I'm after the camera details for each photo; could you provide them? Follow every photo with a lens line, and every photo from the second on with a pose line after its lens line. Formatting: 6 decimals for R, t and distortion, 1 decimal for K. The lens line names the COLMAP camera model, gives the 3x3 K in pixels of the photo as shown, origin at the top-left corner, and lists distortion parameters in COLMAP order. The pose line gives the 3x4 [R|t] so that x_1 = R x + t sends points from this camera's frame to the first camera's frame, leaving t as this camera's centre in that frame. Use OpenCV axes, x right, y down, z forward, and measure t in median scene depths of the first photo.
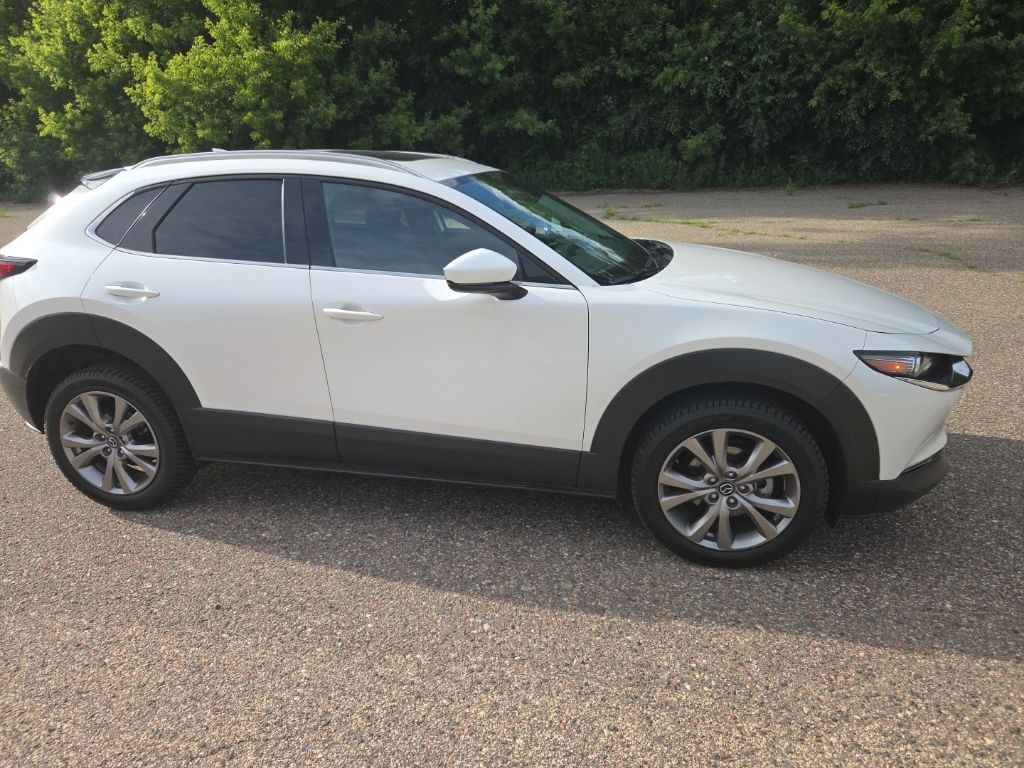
lens RADIAL K [[688.2, 0, 507.7], [0, 688.2, 378.7], [0, 0, 1]] dist [0.049859, -0.031326]
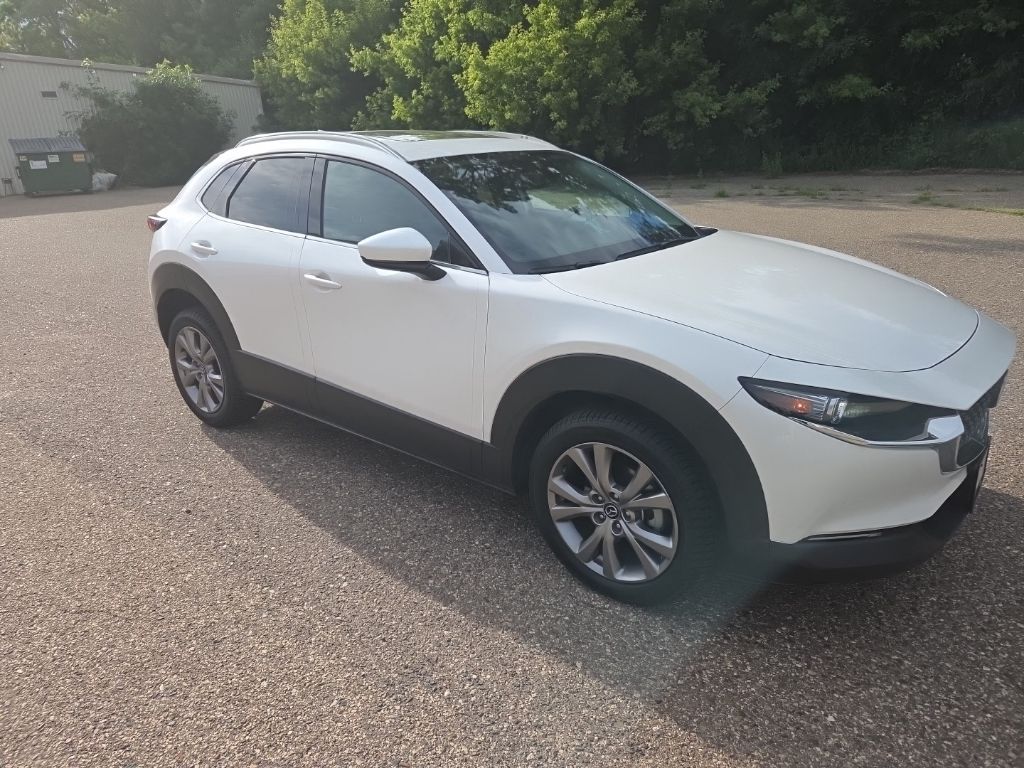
lens RADIAL K [[688.2, 0, 508.7], [0, 688.2, 382.5], [0, 0, 1]] dist [0.049859, -0.031326]
pose [[0.894253, 0.146583, -0.422877, 0.504779], [-0.131488, 0.989195, 0.064832, -0.042476], [0.427811, -0.002373, 0.903865, 0.124814]]
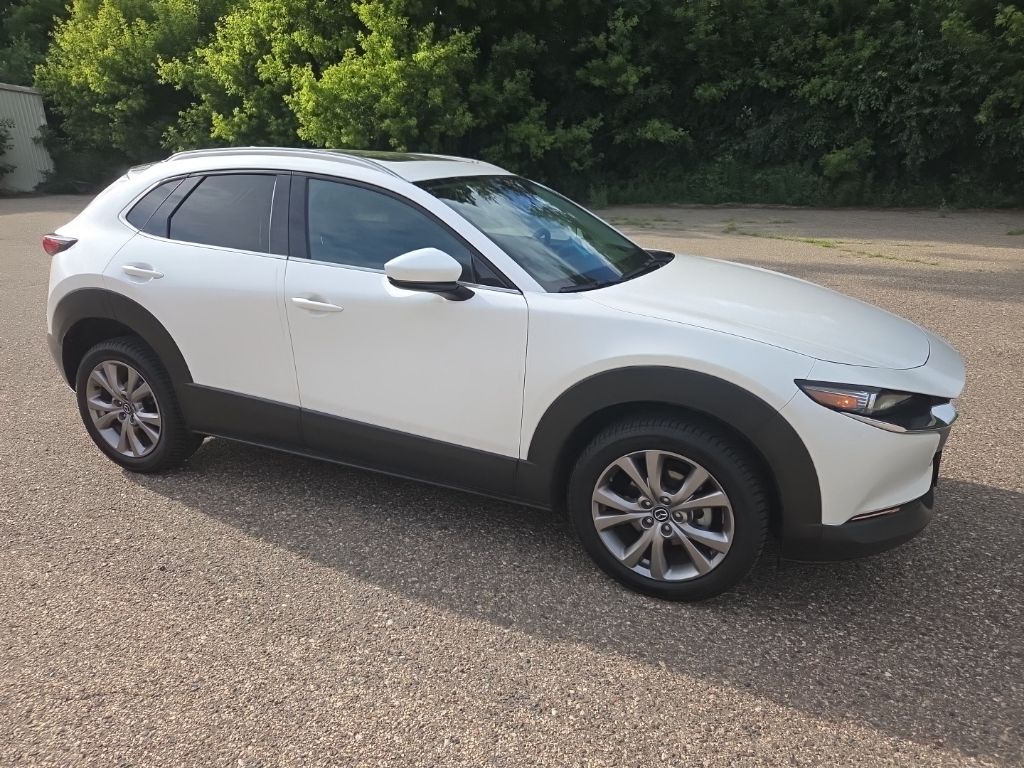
lens RADIAL K [[688.2, 0, 517.5], [0, 688.2, 376.4], [0, 0, 1]] dist [0.049859, -0.031326]
pose [[0.980786, 0.083735, -0.176202, 0.251565], [-0.086529, 0.996215, -0.008221, -0.003925], [0.174847, 0.023310, 0.984320, 0.029126]]
